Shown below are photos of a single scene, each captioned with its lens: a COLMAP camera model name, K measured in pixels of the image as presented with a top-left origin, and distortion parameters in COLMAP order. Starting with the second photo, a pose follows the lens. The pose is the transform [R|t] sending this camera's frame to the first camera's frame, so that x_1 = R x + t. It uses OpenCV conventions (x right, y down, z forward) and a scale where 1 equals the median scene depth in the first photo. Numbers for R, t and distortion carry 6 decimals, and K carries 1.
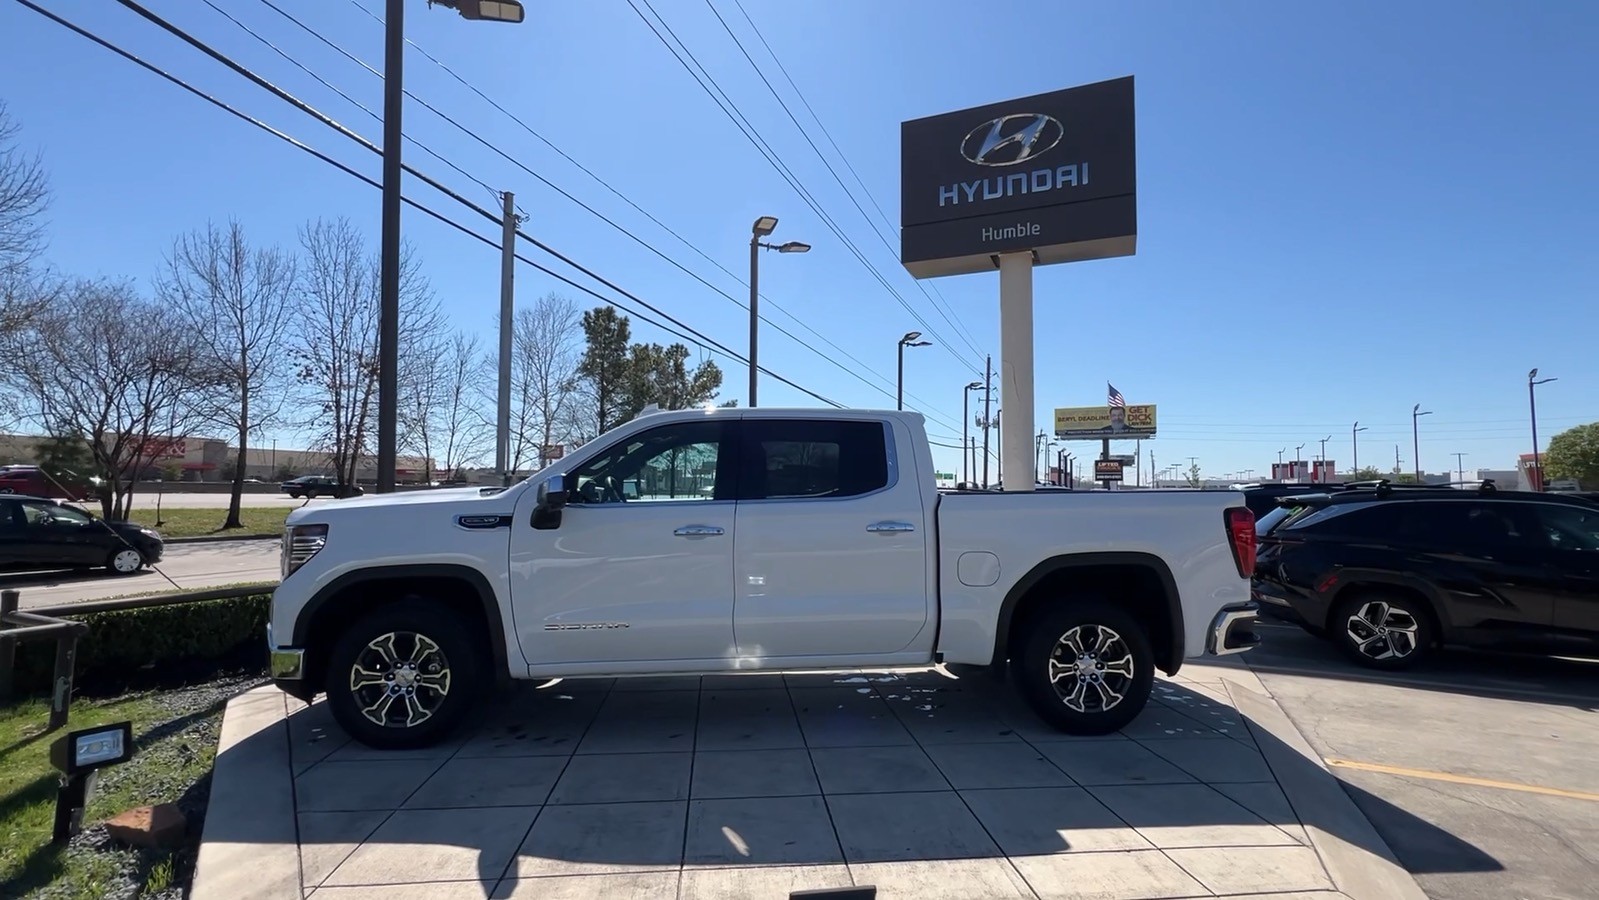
lens RADIAL K [[728.3, 0, 799.5], [0, 728.3, 450.0], [0, 0, 1]] dist [-0.001044, 0.000873]
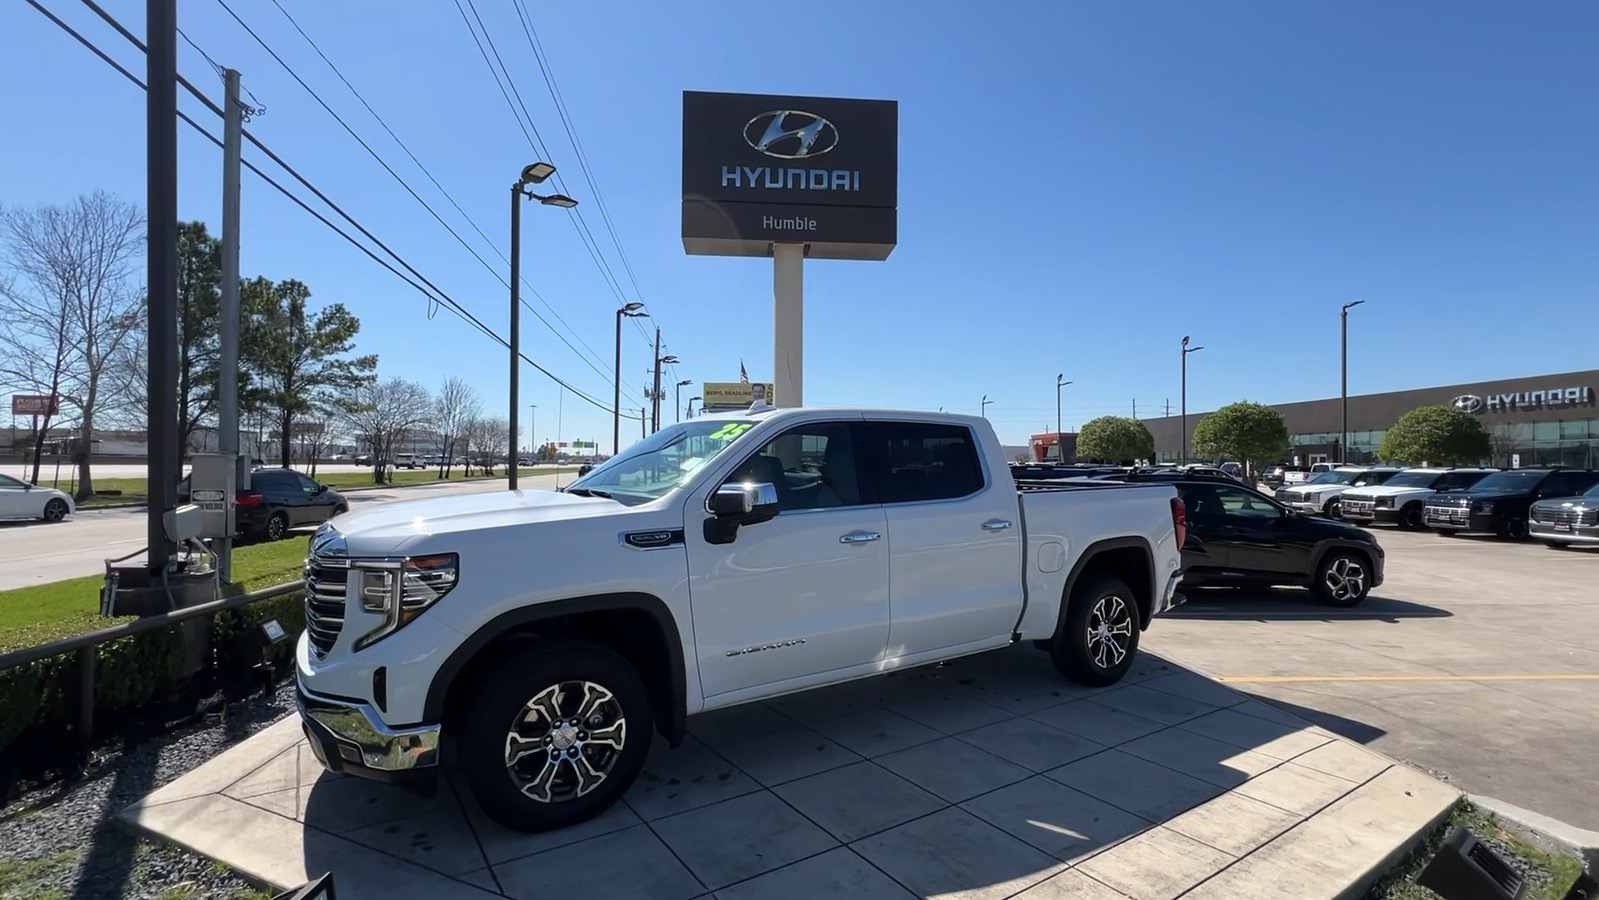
lens RADIAL K [[728.3, 0, 799.5], [0, 728.3, 450.0], [0, 0, 1]] dist [-0.001044, 0.000873]
pose [[0.881591, 0.008692, 0.471934, -0.321206], [-0.029188, 0.998921, 0.036126, -0.018315], [-0.471111, -0.045623, 0.880894, 0.087080]]
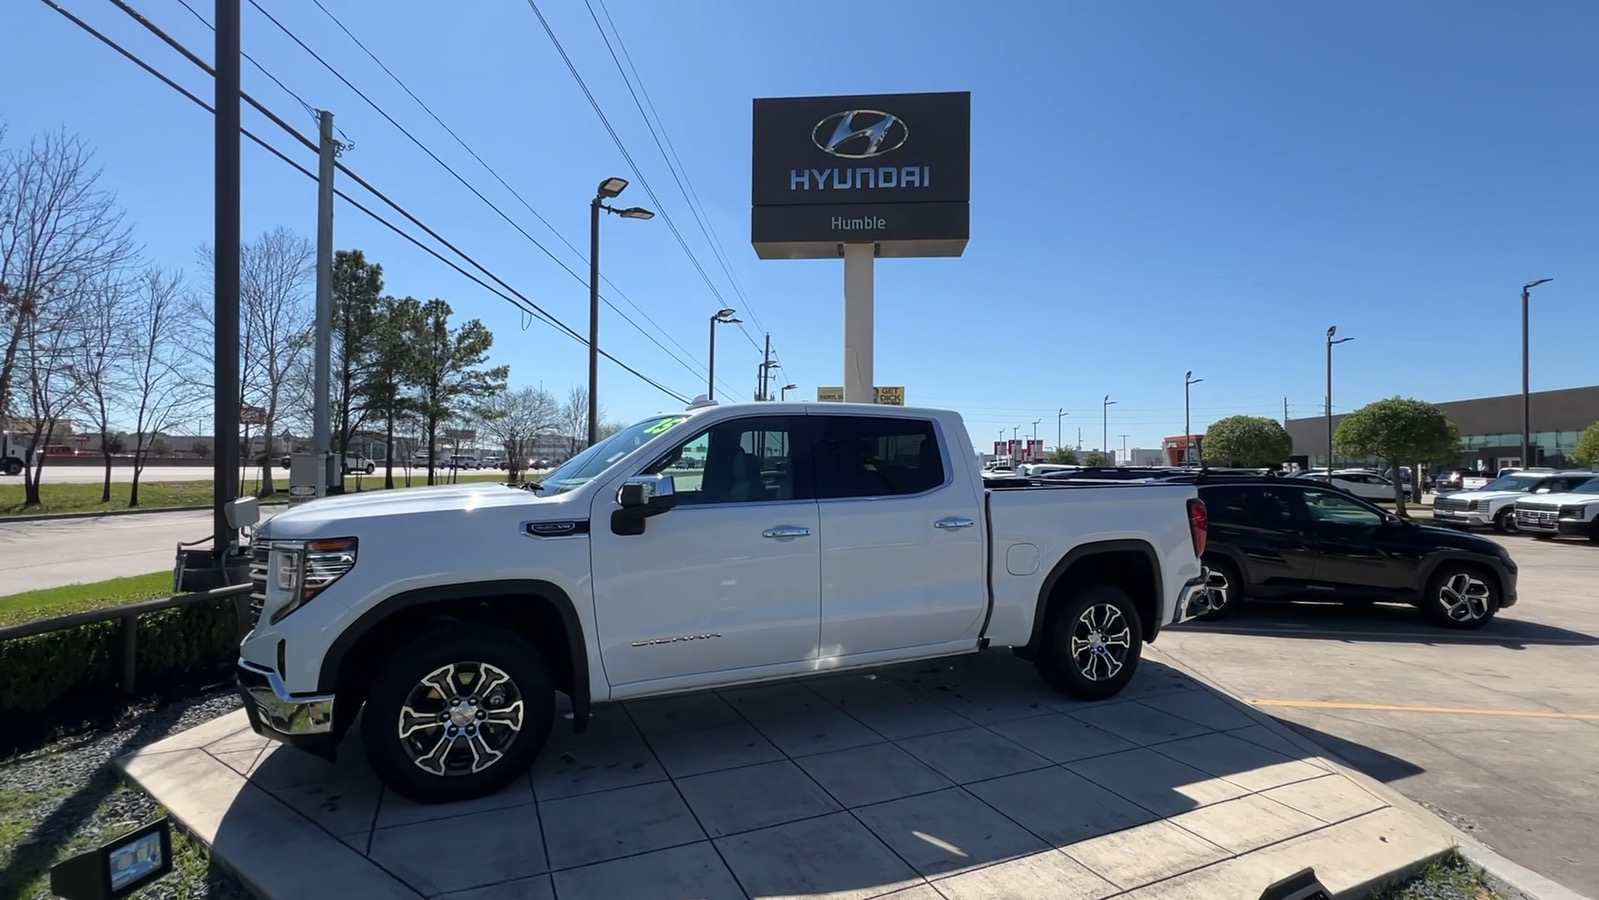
lens RADIAL K [[728.3, 0, 799.5], [0, 728.3, 450.0], [0, 0, 1]] dist [-0.001044, 0.000873]
pose [[0.946728, 0.009709, 0.321889, -0.207012], [-0.022076, 0.999151, 0.034791, -0.014836], [-0.321278, -0.040044, 0.946138, 0.042035]]
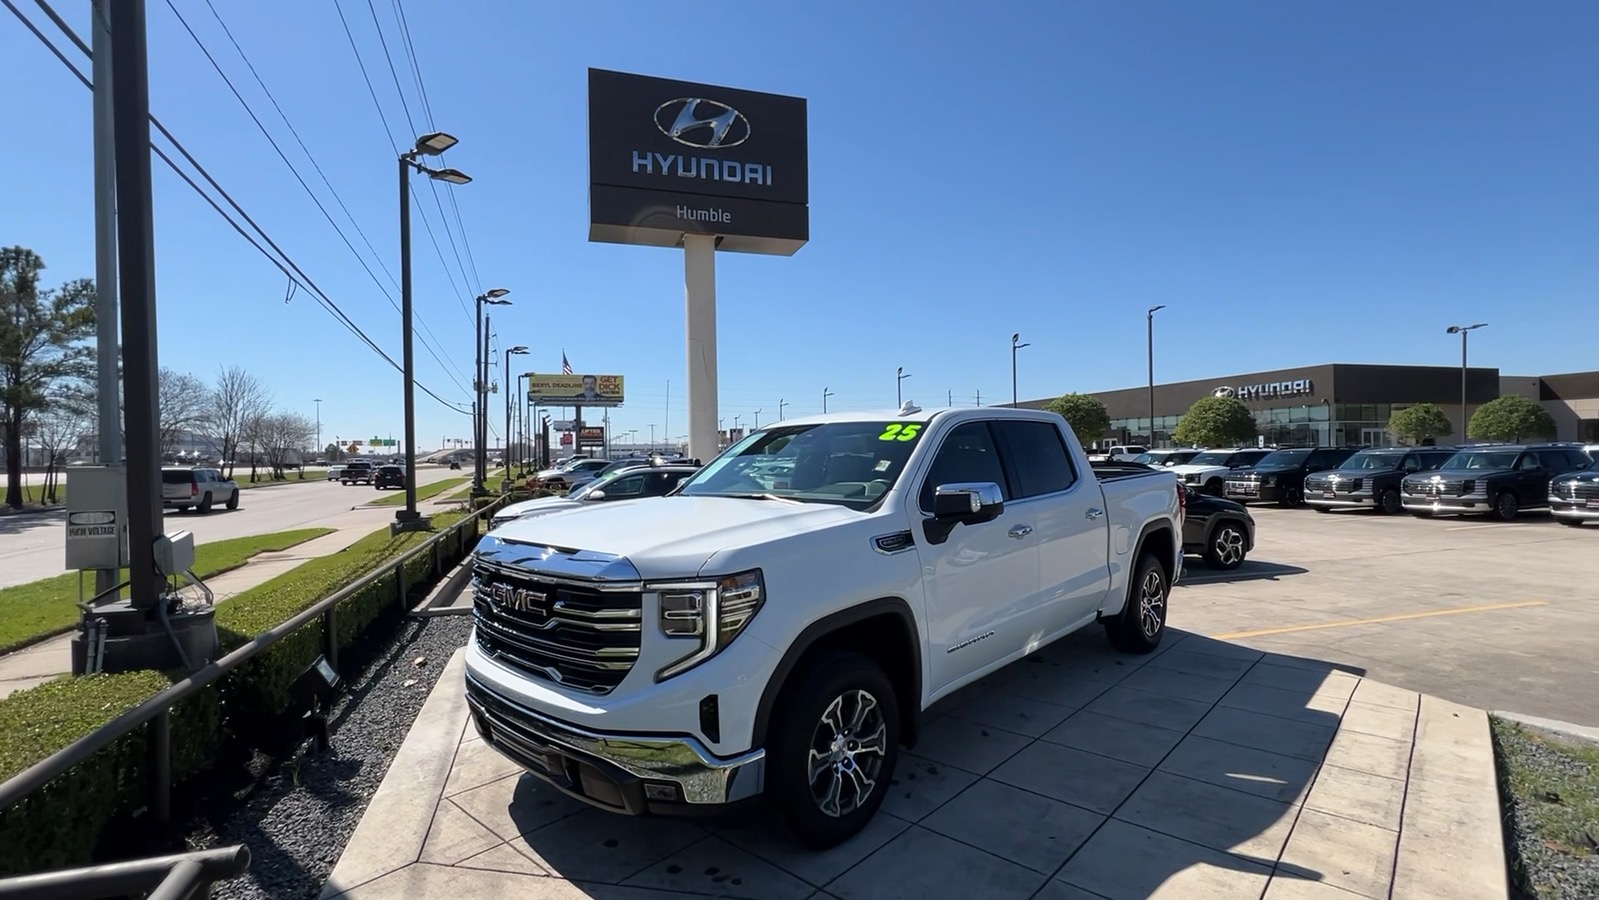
lens RADIAL K [[728.3, 0, 799.5], [0, 728.3, 450.0], [0, 0, 1]] dist [-0.001044, 0.000873]
pose [[0.746528, -0.014964, 0.665185, -0.504731], [-0.017270, 0.998974, 0.041854, -0.019413], [-0.665130, -0.042733, 0.745504, 0.211599]]
